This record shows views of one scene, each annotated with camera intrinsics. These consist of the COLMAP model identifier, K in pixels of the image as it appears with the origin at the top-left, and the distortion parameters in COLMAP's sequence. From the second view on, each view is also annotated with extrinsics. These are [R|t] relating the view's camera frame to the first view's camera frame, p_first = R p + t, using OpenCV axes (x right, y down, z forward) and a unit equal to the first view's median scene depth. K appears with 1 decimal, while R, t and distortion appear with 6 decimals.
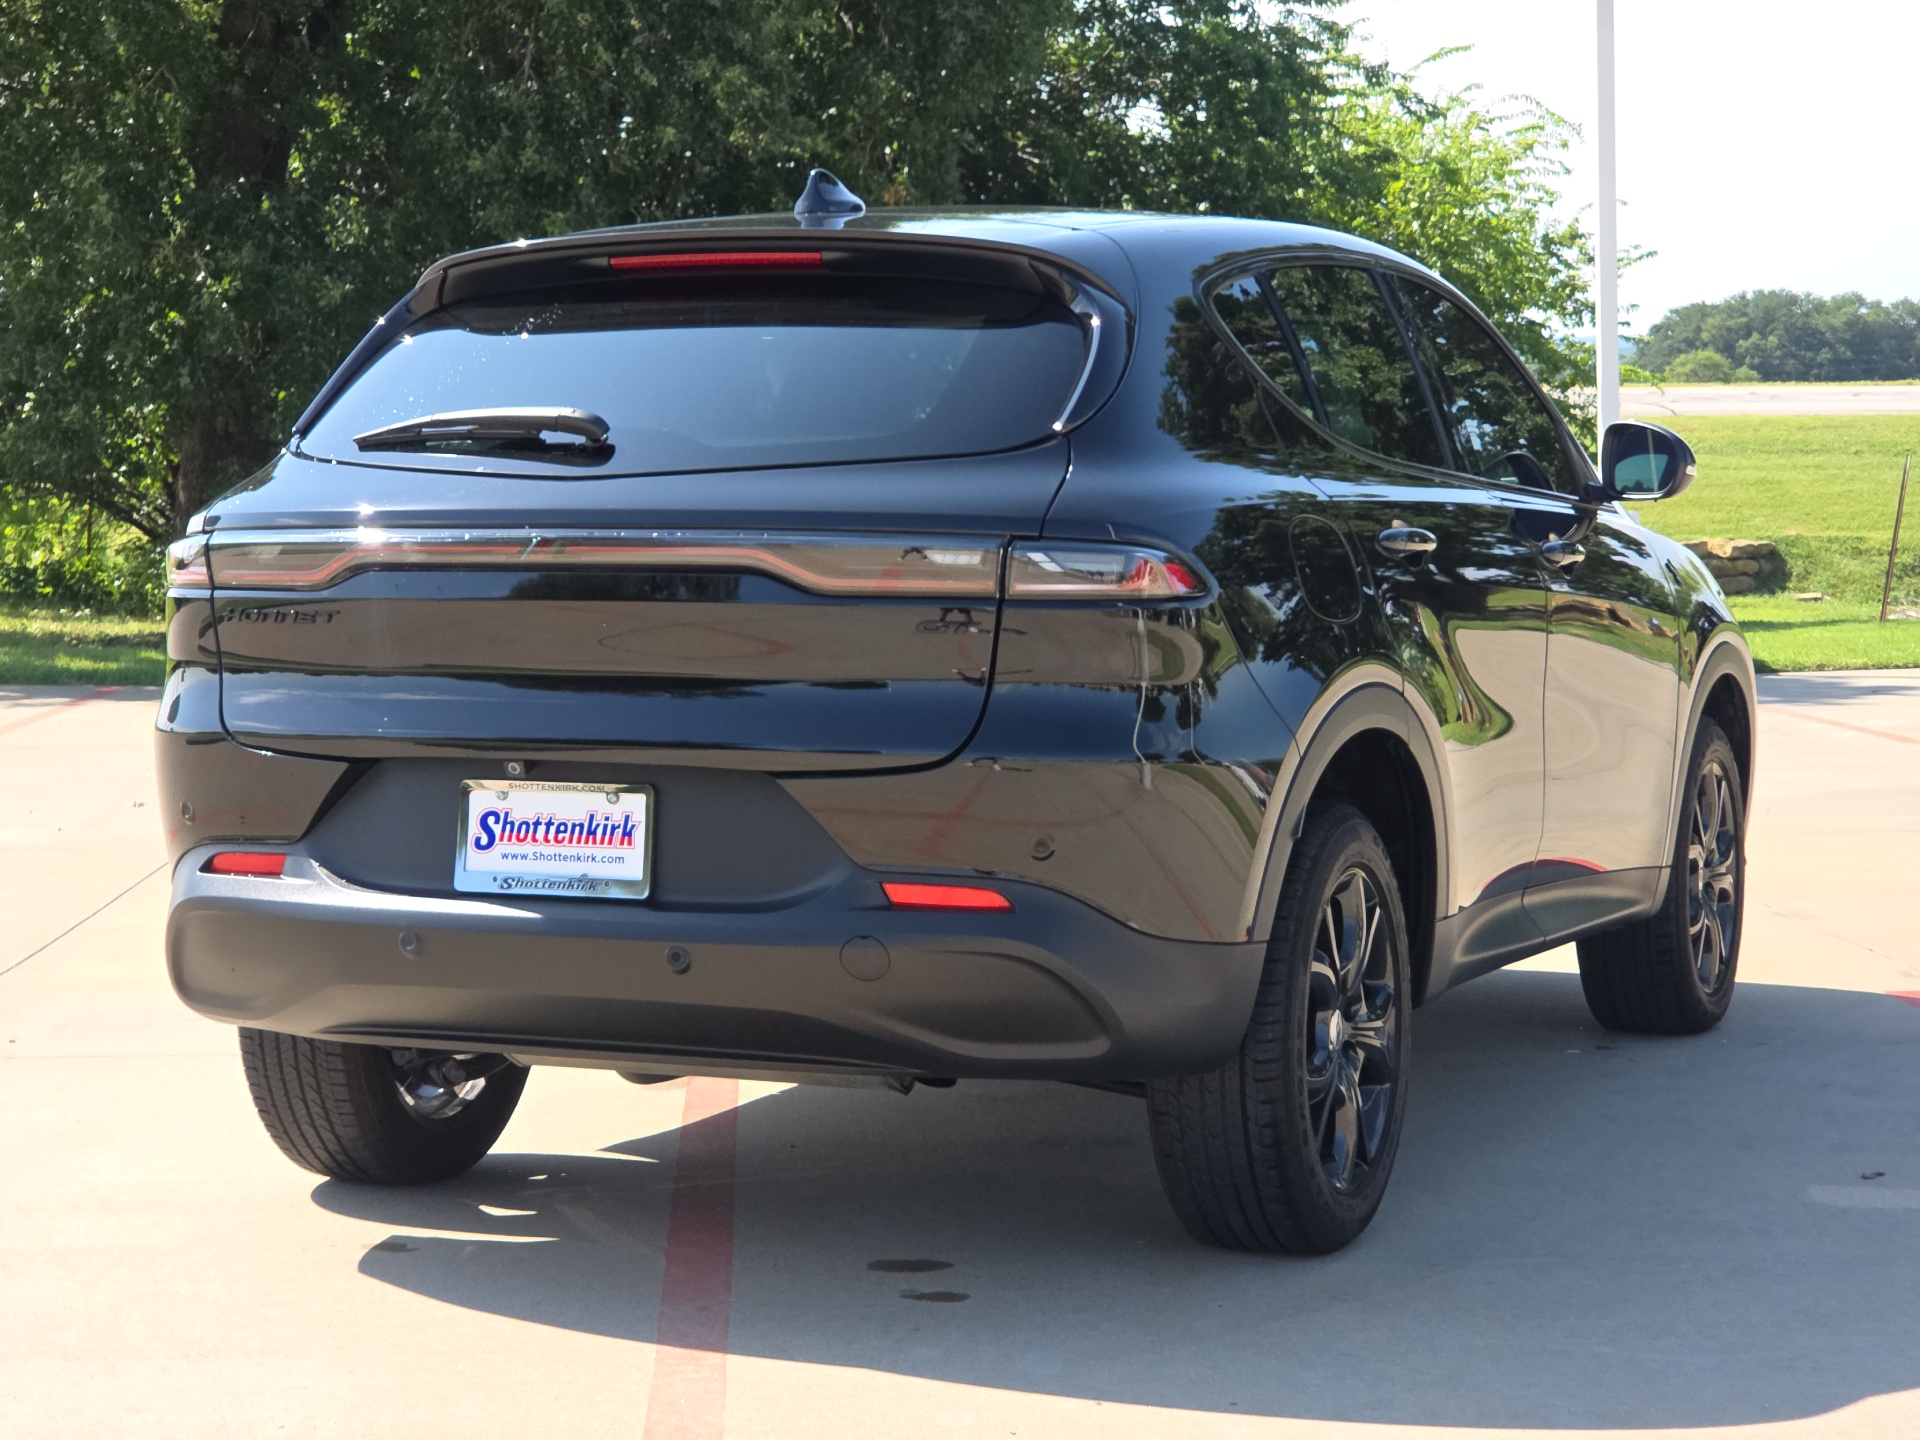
lens RADIAL K [[3948.7, 0, 1027.0], [0, 3948.7, 698.0], [0, 0, 1]] dist [0.121383, 0.000000]
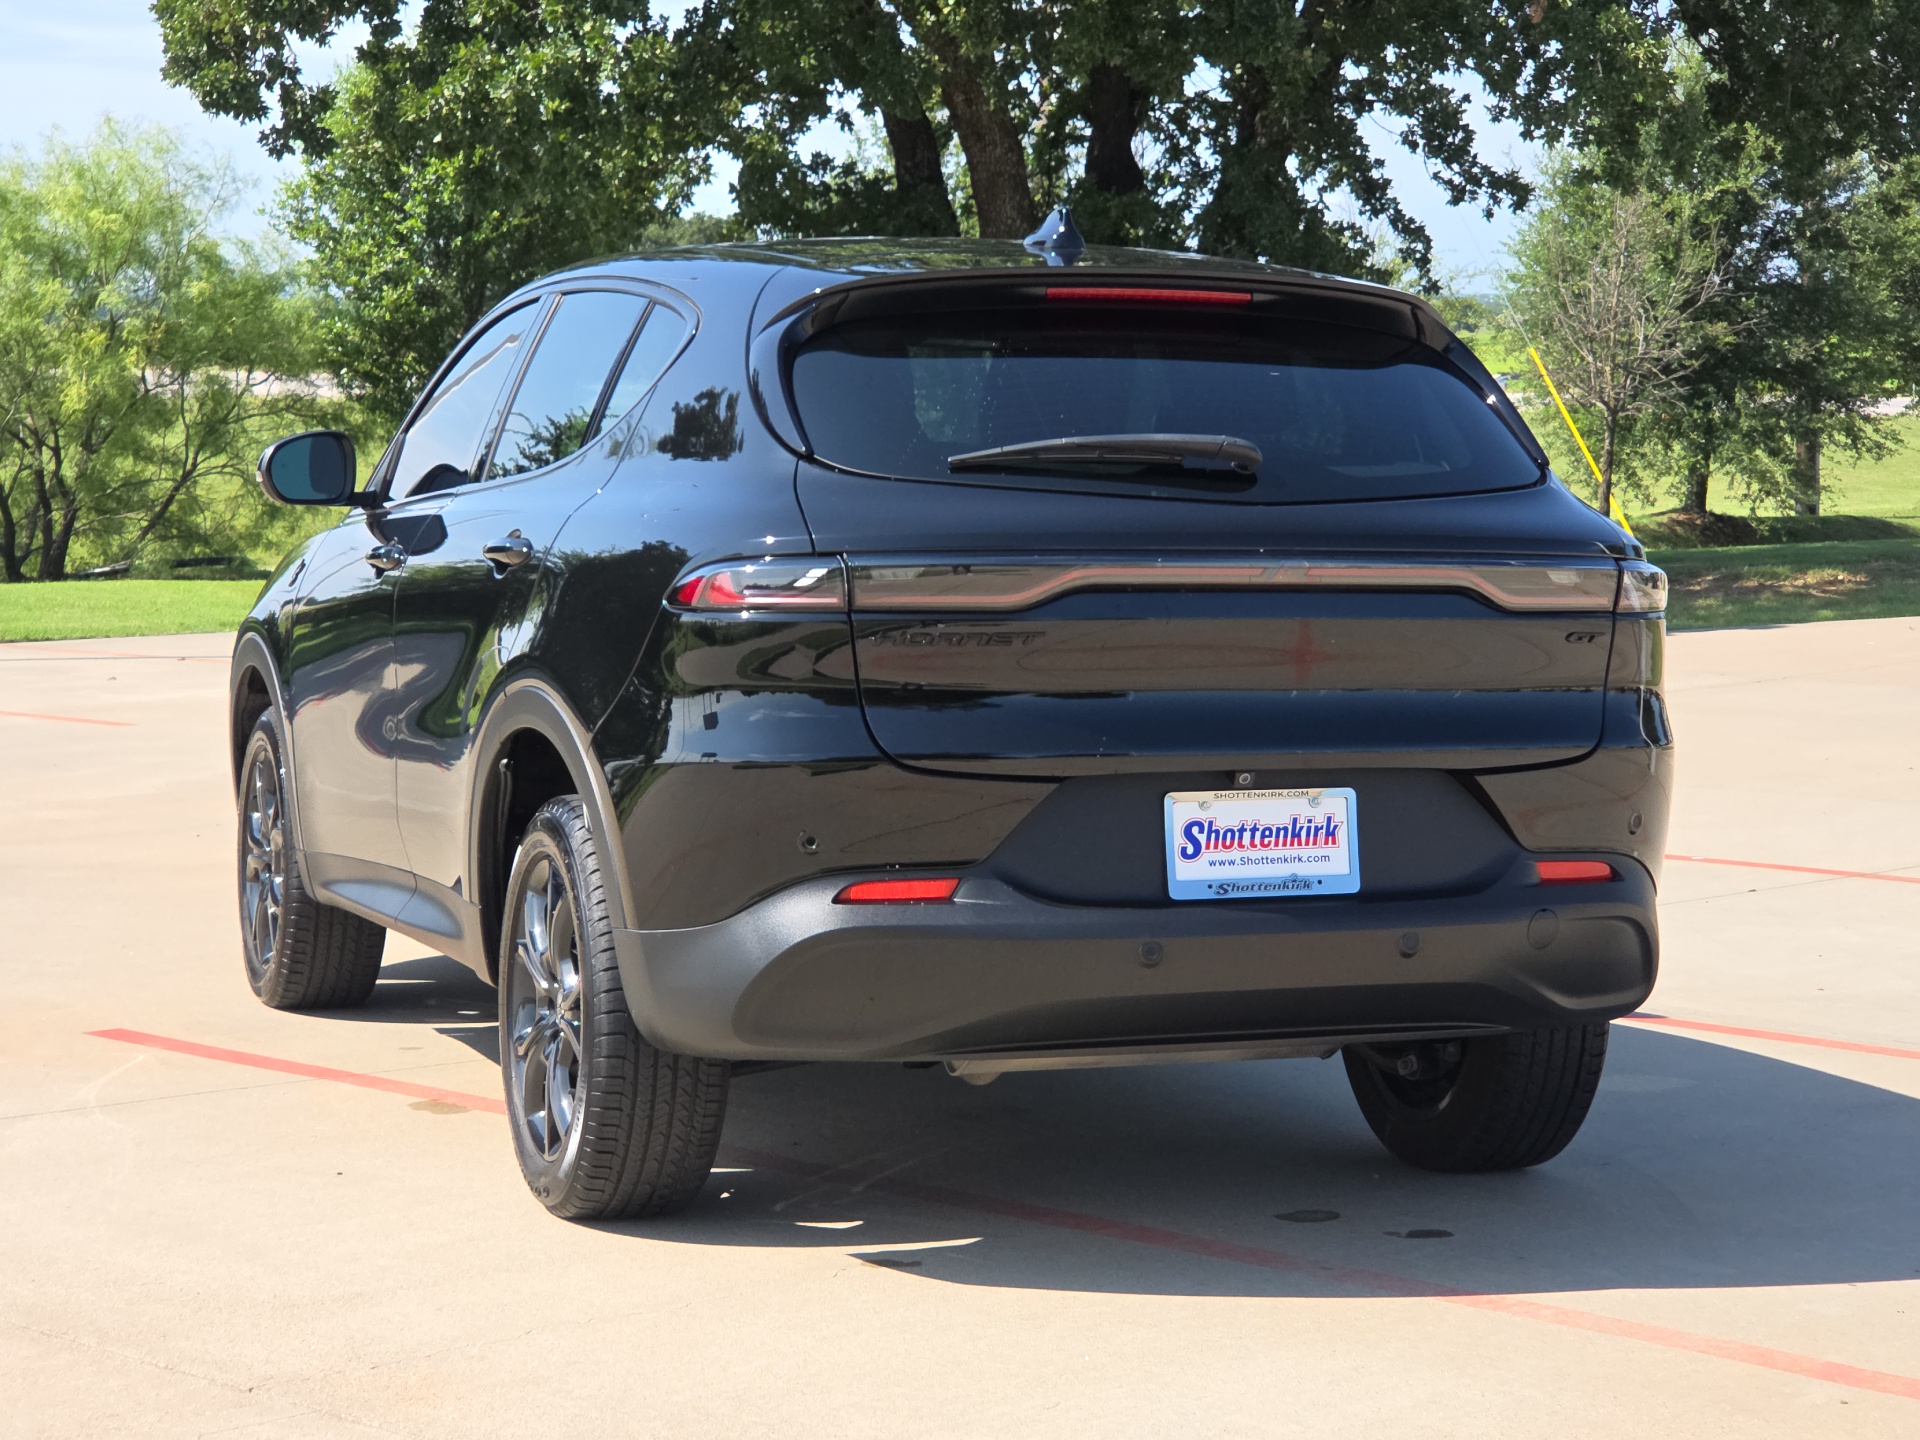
lens RADIAL K [[3948.7, 0, 954.1], [0, 3948.7, 719.8], [0, 0, 1]] dist [0.121383, 0.000000]
pose [[0.704790, -0.035473, 0.708528, -0.924890], [0.025779, 0.999370, 0.024391, -0.025560], [-0.708947, 0.001075, 0.705261, 0.306173]]
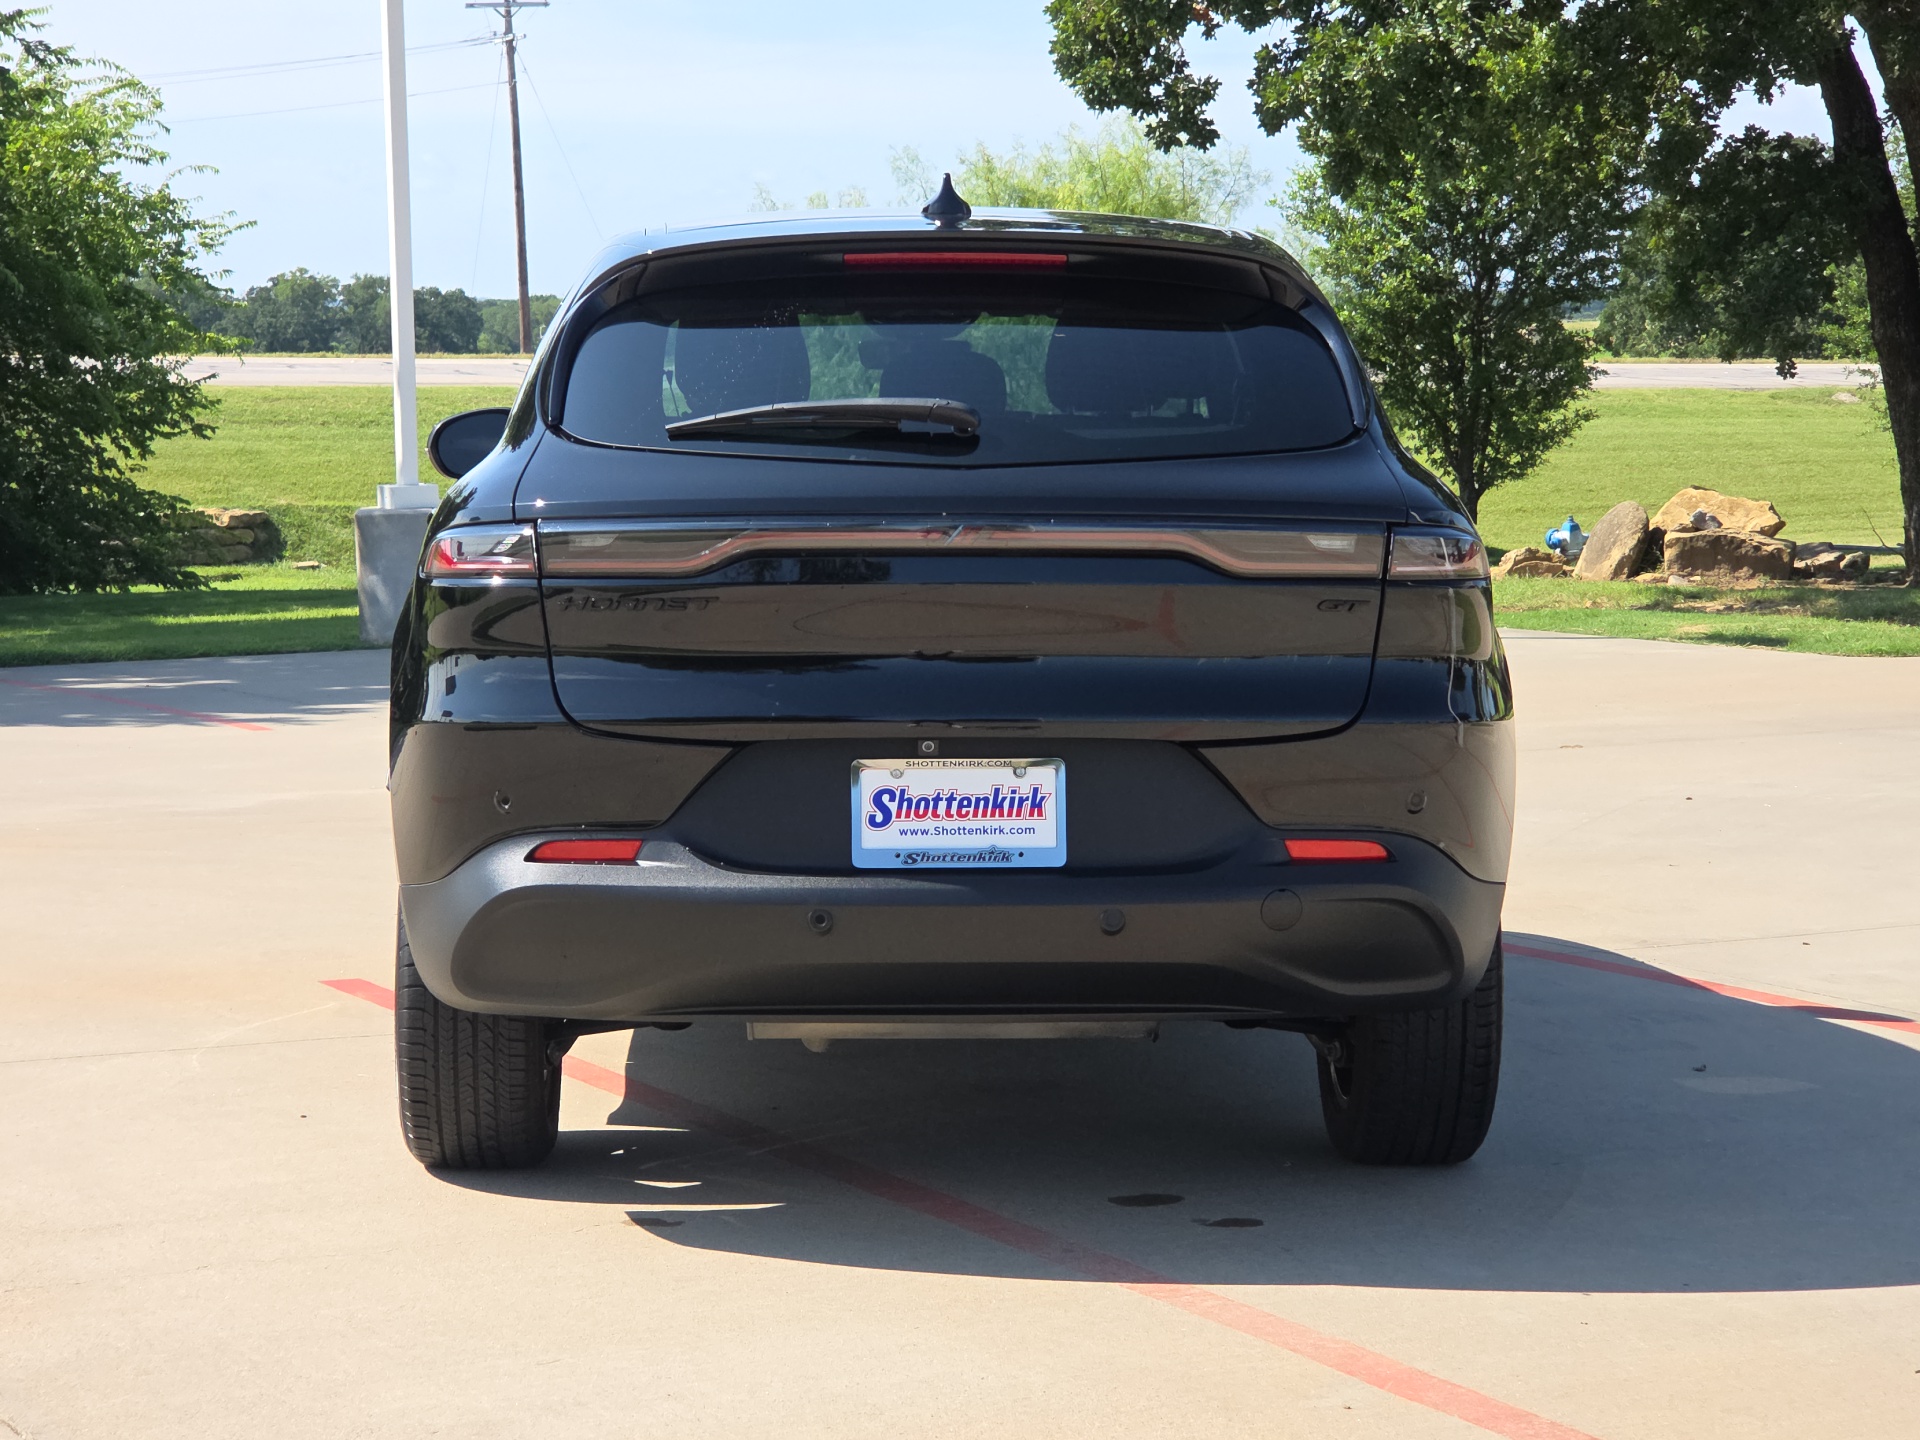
lens RADIAL K [[3948.7, 0, 942.7], [0, 3948.7, 724.8], [0, 0, 1]] dist [0.121383, 0.000000]
pose [[0.898255, -0.027331, 0.438624, -0.577514], [0.020553, 0.999585, 0.020195, -0.008951], [-0.438994, -0.009125, 0.898444, 0.062190]]
